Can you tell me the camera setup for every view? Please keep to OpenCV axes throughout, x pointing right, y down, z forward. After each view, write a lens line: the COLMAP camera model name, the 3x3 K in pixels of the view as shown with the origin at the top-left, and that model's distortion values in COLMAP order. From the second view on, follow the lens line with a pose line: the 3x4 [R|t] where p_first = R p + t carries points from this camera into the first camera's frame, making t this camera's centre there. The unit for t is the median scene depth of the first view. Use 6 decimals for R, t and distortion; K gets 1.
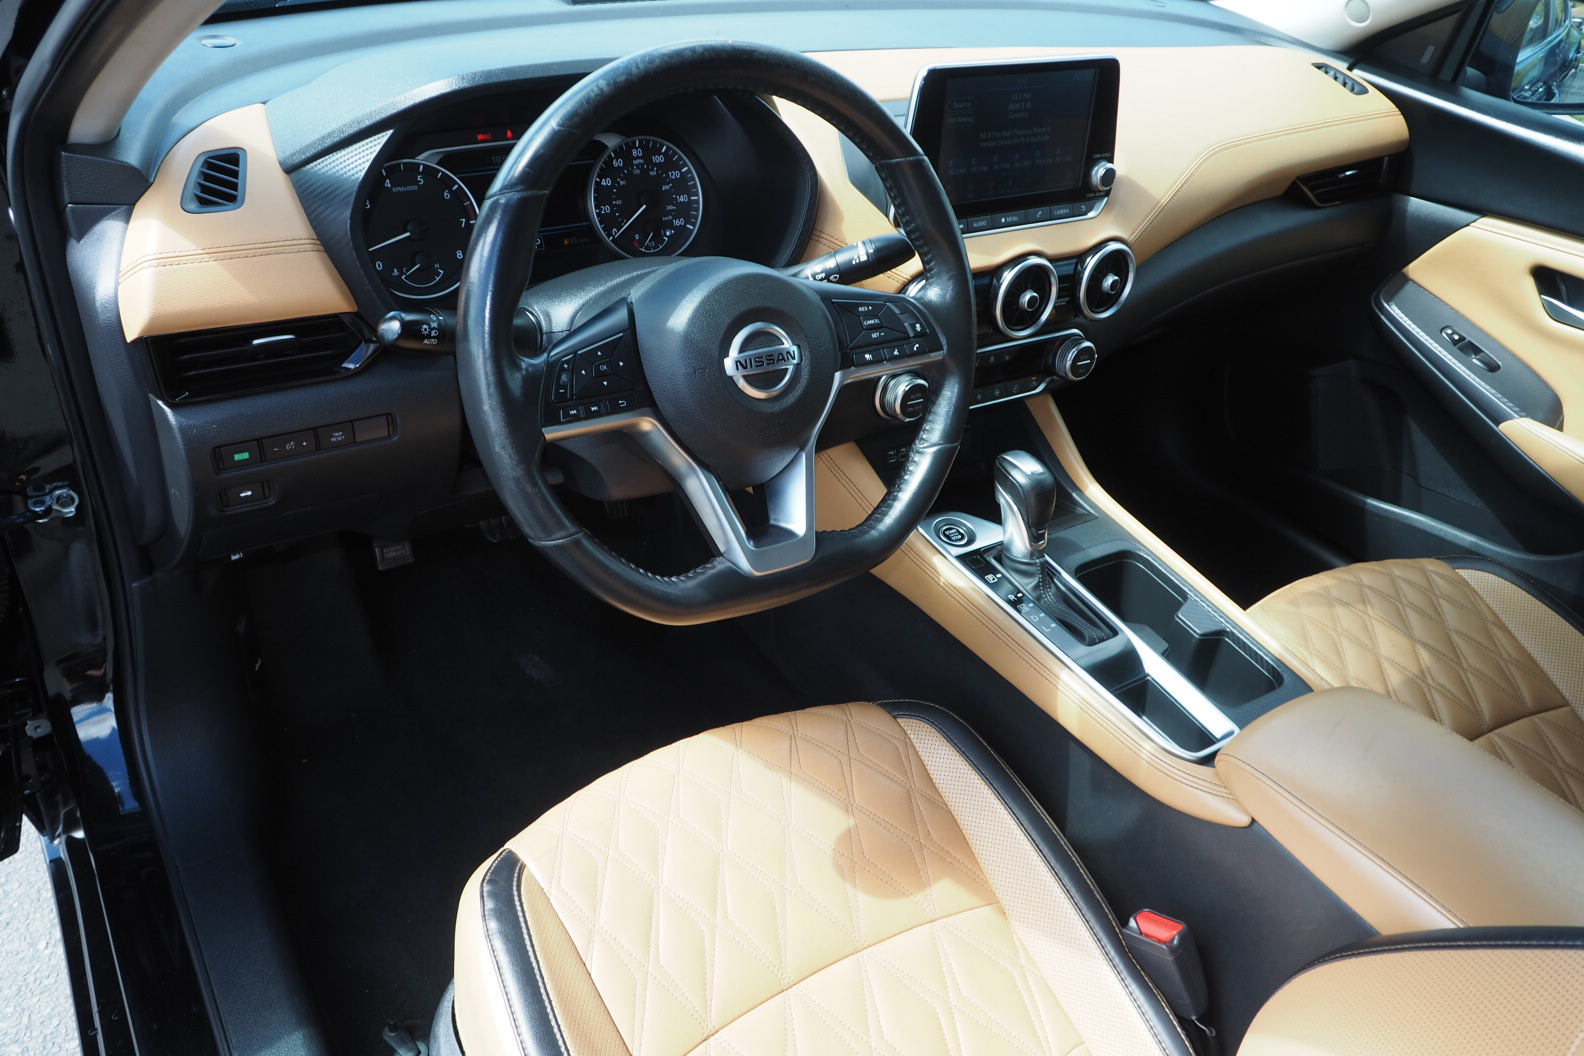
lens RADIAL K [[1206.3, 0, 792.0], [0, 1206.3, 528.0], [0, 0, 1]] dist [-0.025479, 0.002600]
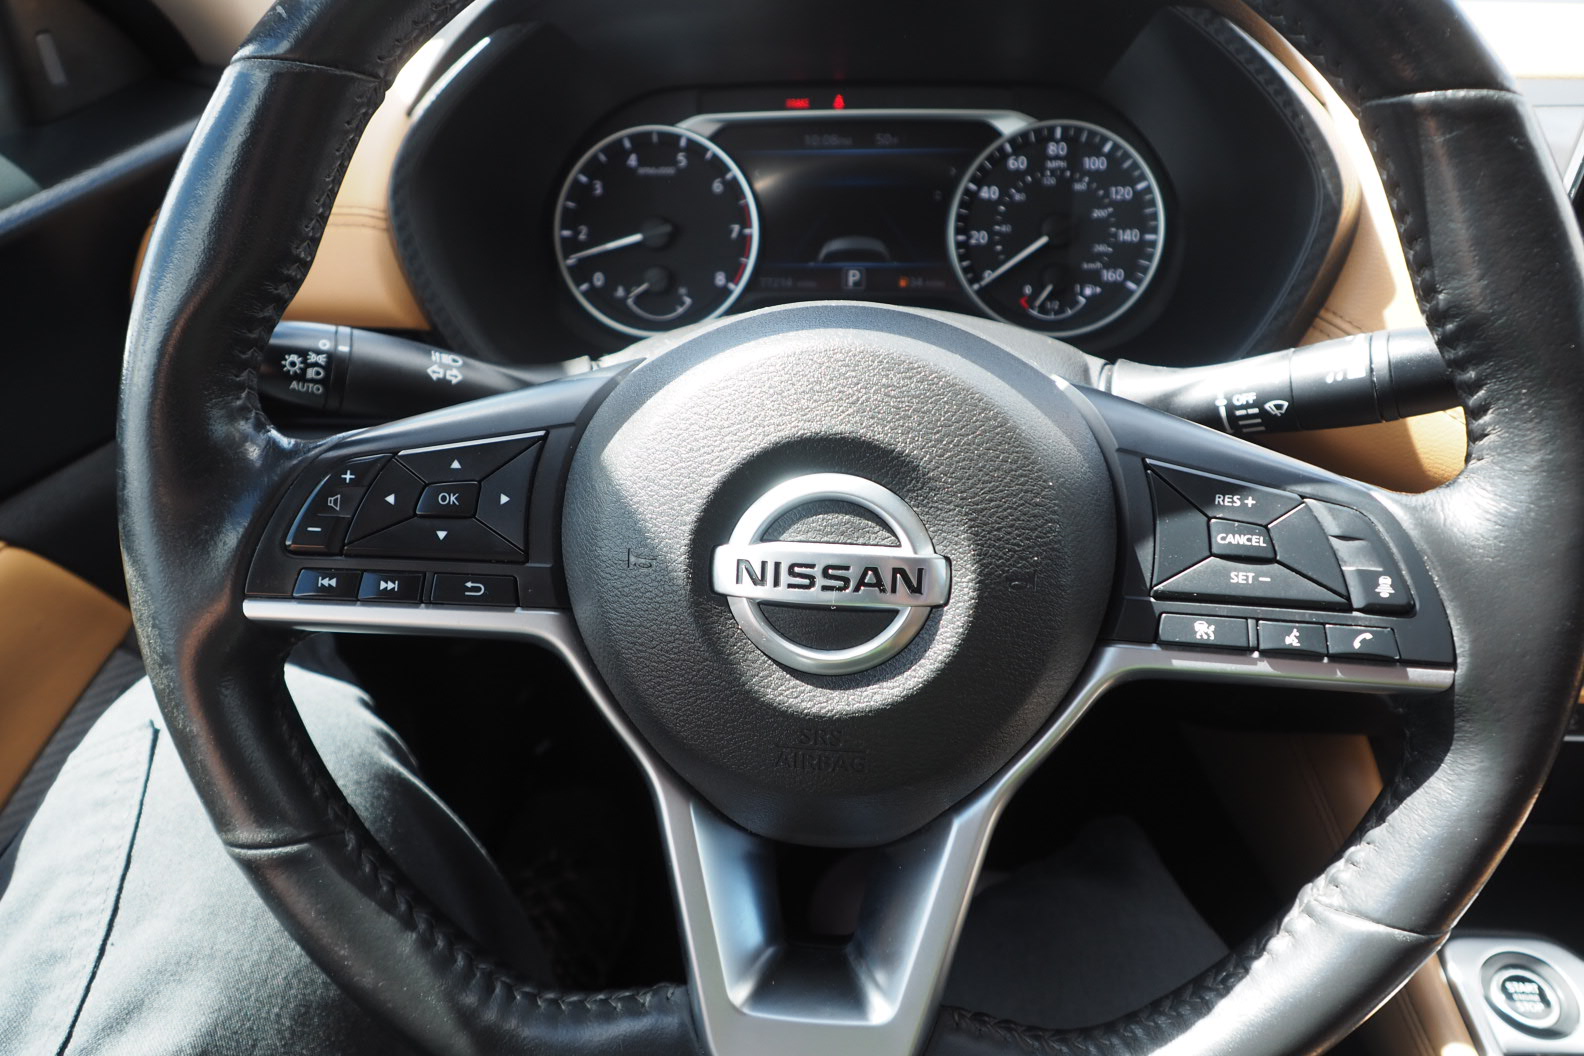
lens RADIAL K [[1108.8, 0, 792.0], [0, 1108.8, 528.0], [0, 0, 1]] dist [-0.048042, 0.000164]
pose [[0.786598, 0.225902, -0.574658, 0.116110], [-0.257682, 0.965853, 0.026966, -0.113275], [0.561127, 0.126868, 0.817949, 0.504180]]
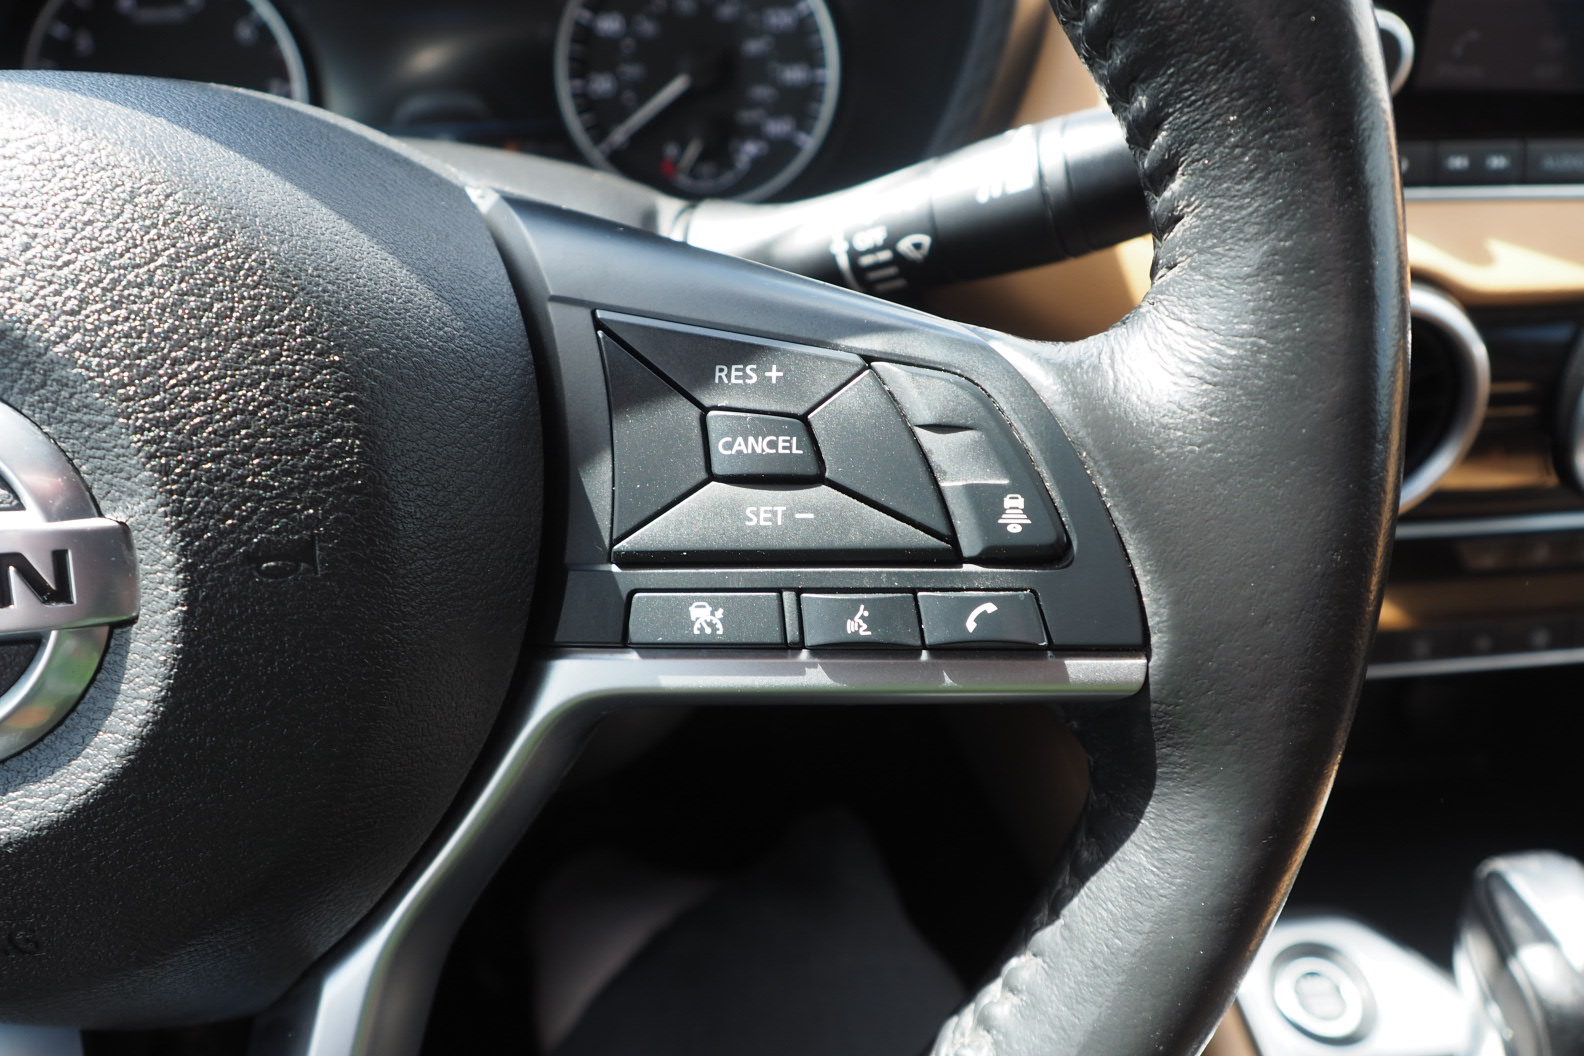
lens RADIAL K [[1102.9, 0, 792.0], [0, 1102.9, 528.0], [0, 0, 1]] dist [-0.063125, 0.002955]
pose [[0.875946, 0.186109, -0.445065, 0.118527], [-0.188248, 0.981313, 0.039850, -0.127029], [0.444164, 0.048876, 0.894611, 0.654413]]
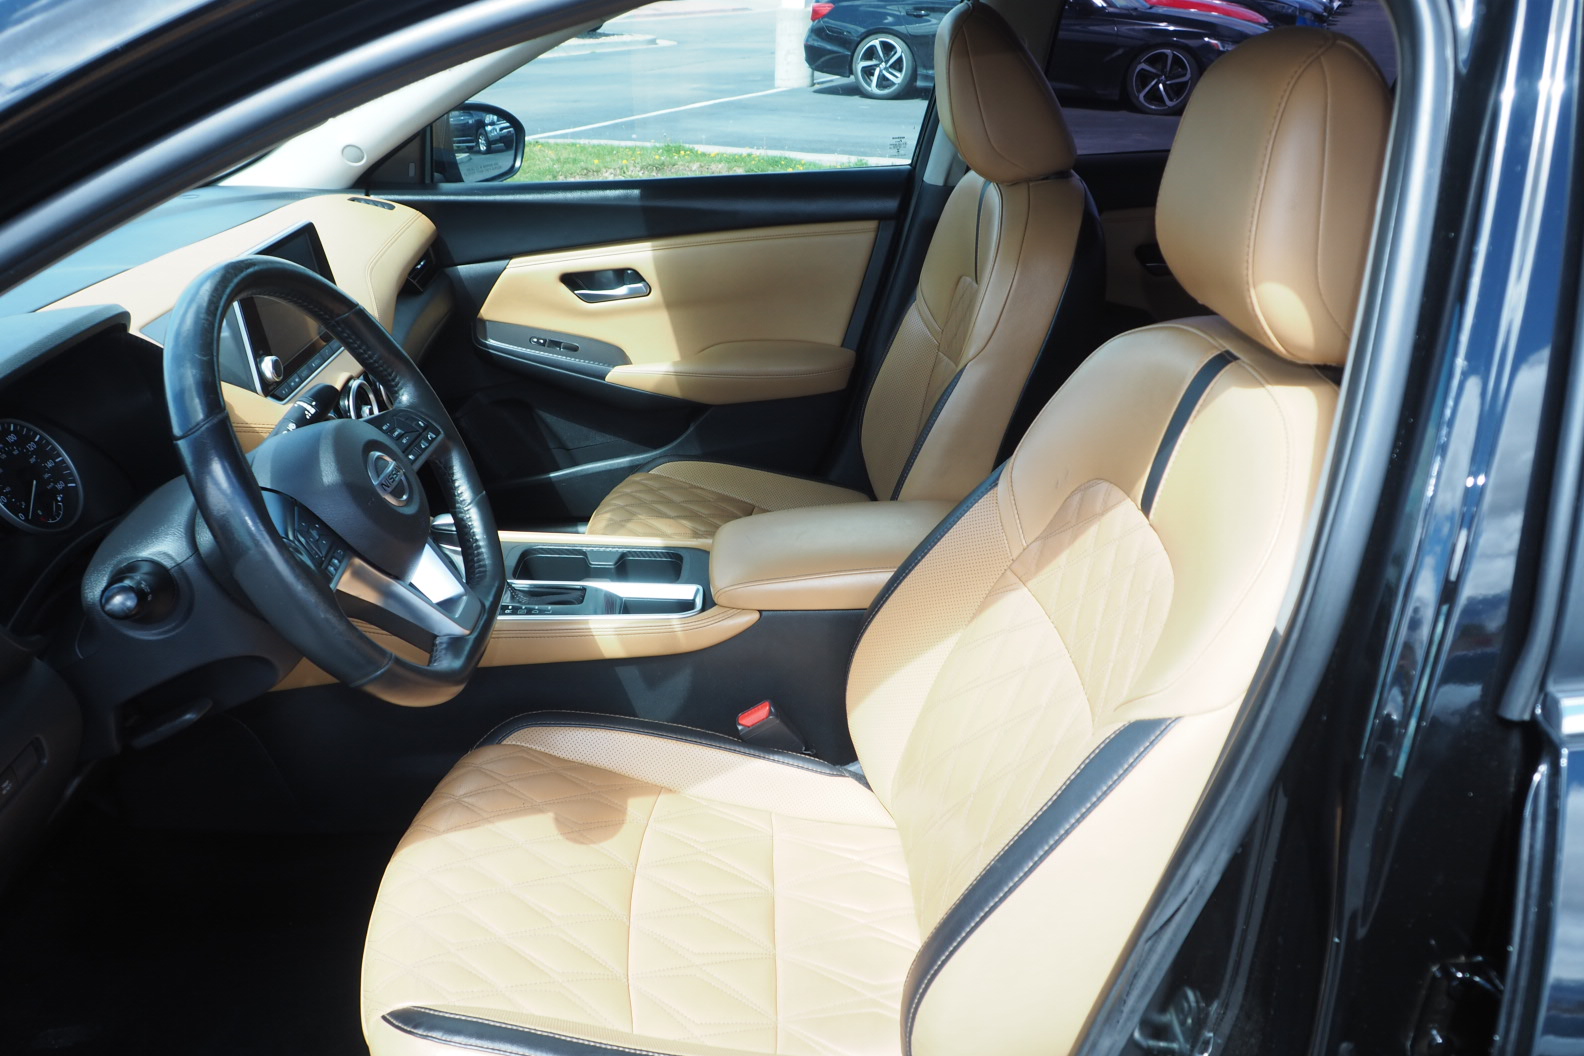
lens RADIAL K [[1132.0, 0, 792.0], [0, 1132.0, 528.0], [0, 0, 1]] dist [-0.044442, 0.000644]
pose [[0.511291, -0.474061, 0.716831, -0.467667], [0.544747, 0.823902, 0.156321, -0.037029], [-0.664705, 0.310566, 0.679497, -0.026088]]
